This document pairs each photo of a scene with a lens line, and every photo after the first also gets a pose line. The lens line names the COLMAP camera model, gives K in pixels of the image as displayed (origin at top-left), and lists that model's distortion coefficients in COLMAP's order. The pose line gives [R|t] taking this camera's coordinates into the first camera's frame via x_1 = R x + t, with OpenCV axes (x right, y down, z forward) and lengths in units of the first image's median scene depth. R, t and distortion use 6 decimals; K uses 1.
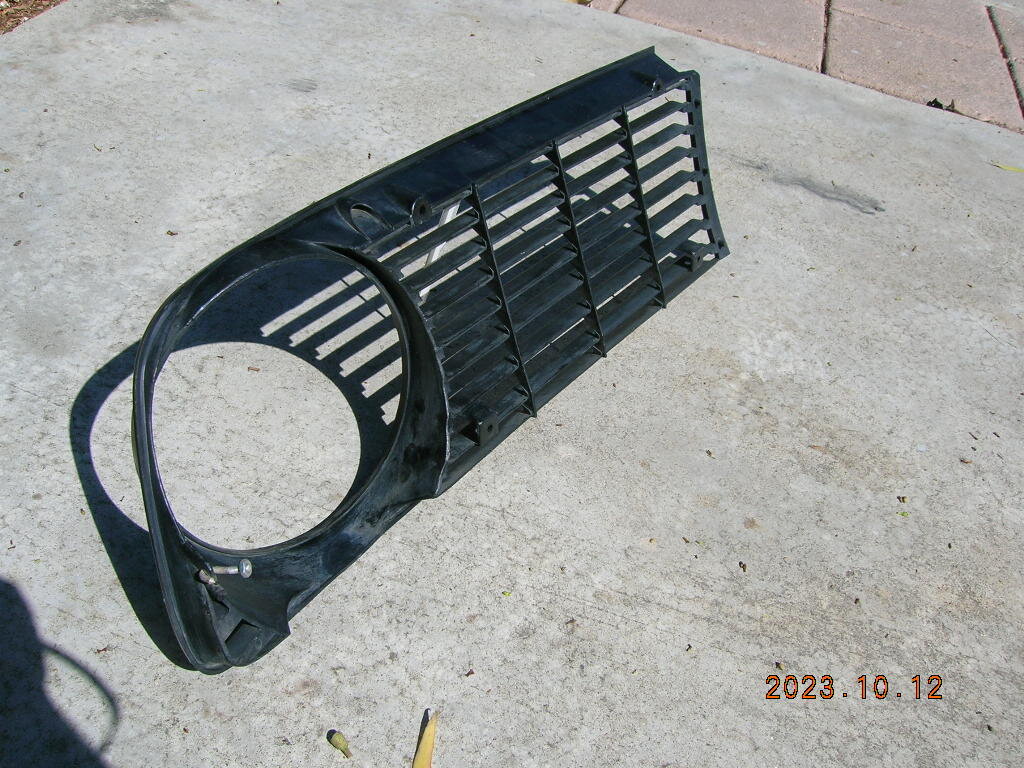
lens RADIAL K [[1047.8, 0, 512.0], [0, 1047.8, 384.0], [0, 0, 1]] dist [-0.193367, 0.098240]
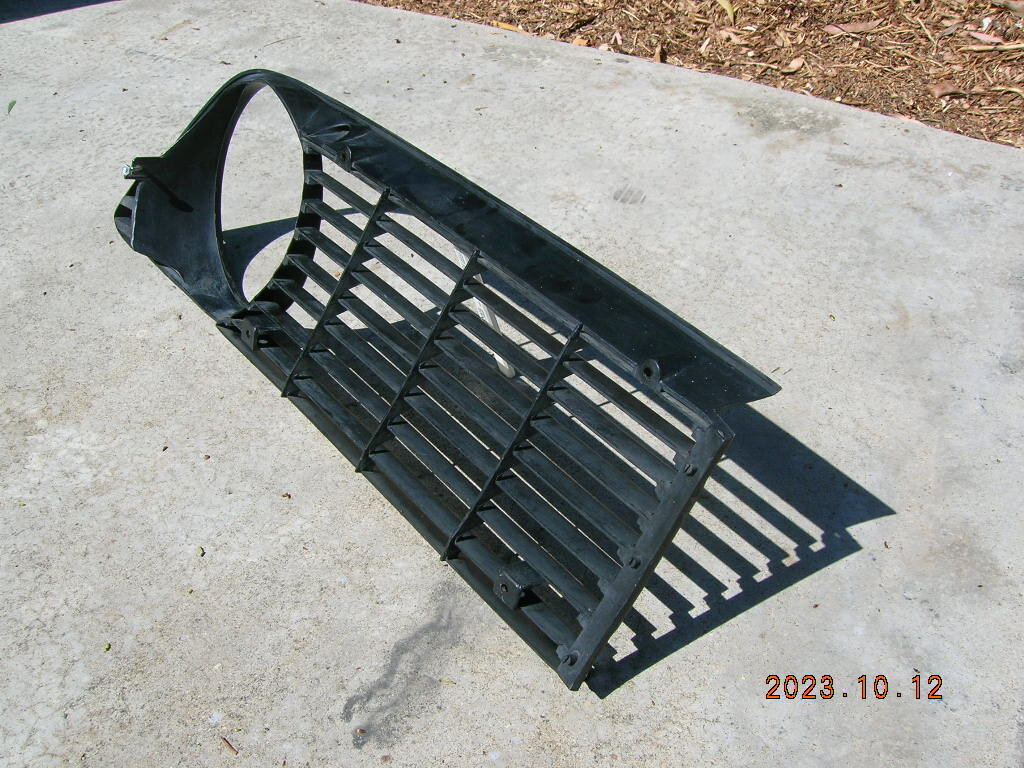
lens RADIAL K [[1047.8, 0, 512.0], [0, 1047.8, 384.0], [0, 0, 1]] dist [-0.193367, 0.098240]
pose [[-0.160280, 0.500181, -0.850958, 0.701118], [-0.682752, 0.566424, 0.461534, -0.564378], [0.712854, 0.654967, 0.250713, 0.816519]]
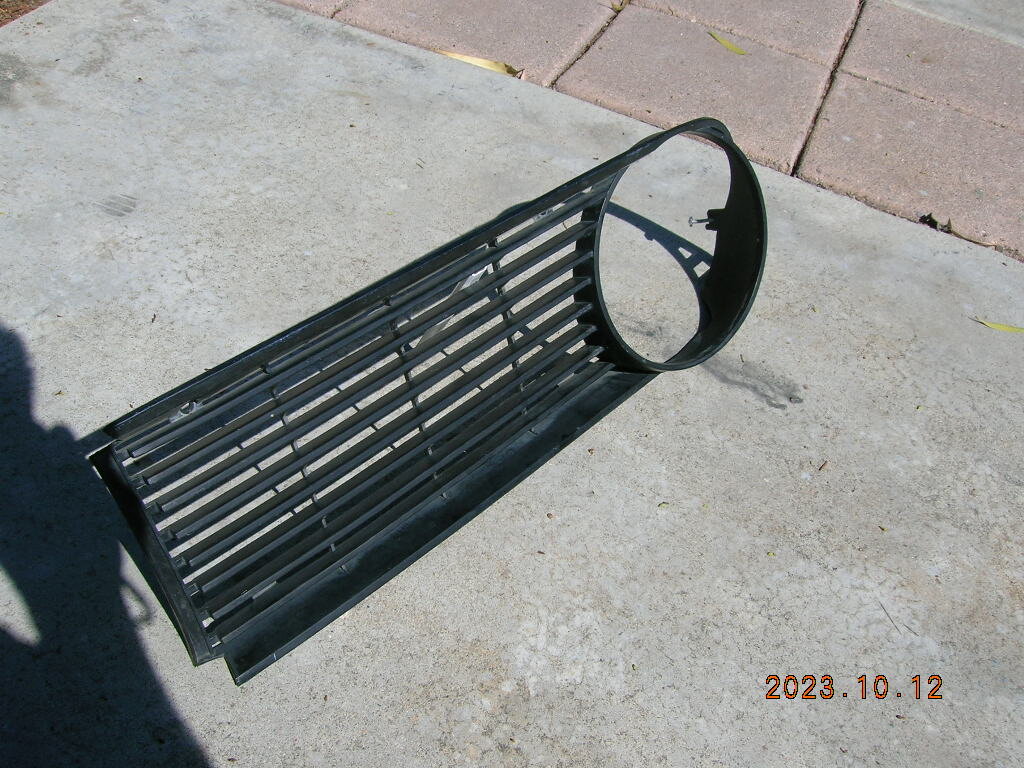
lens RADIAL K [[1047.8, 0, 512.0], [0, 1047.8, 384.0], [0, 0, 1]] dist [-0.193367, 0.098240]
pose [[0.992002, 0.071452, -0.104055, 0.227259], [-0.064603, 0.995608, 0.067765, -0.225595], [0.108440, -0.060501, 0.992260, 0.182984]]
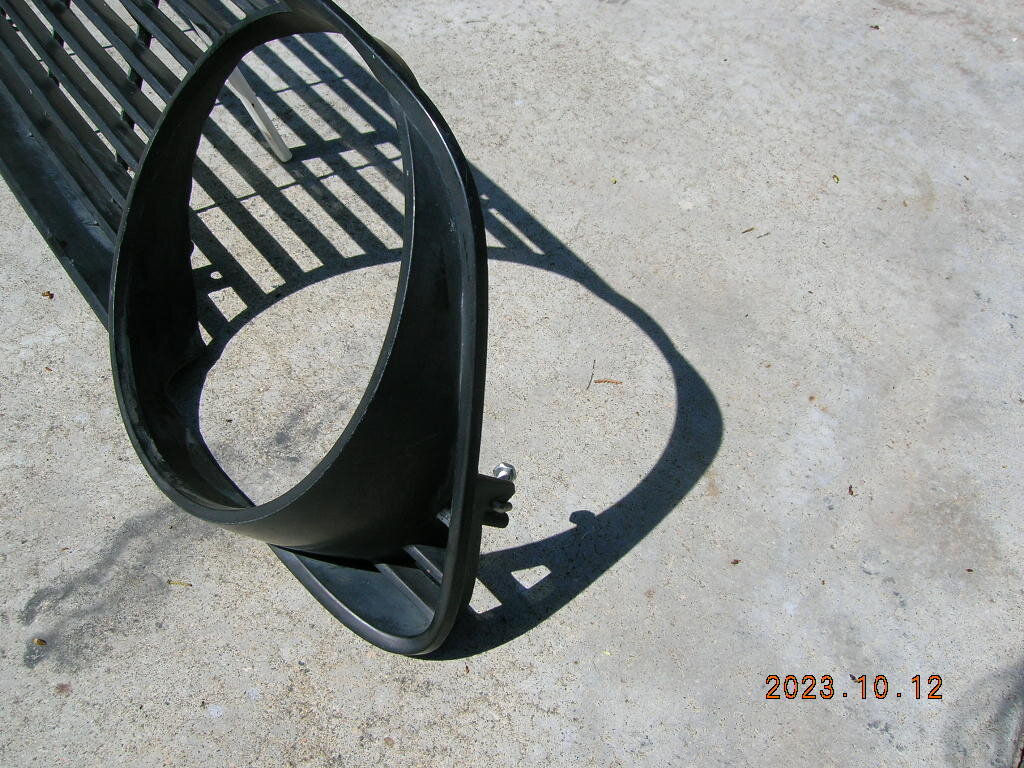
lens RADIAL K [[1047.8, 0, 512.0], [0, 1047.8, 384.0], [0, 0, 1]] dist [-0.193367, 0.098240]
pose [[-0.236488, 0.580800, -0.778938, 0.541351], [-0.760055, 0.388844, 0.520689, -0.516306], [0.605302, 0.715172, 0.349483, 0.920464]]
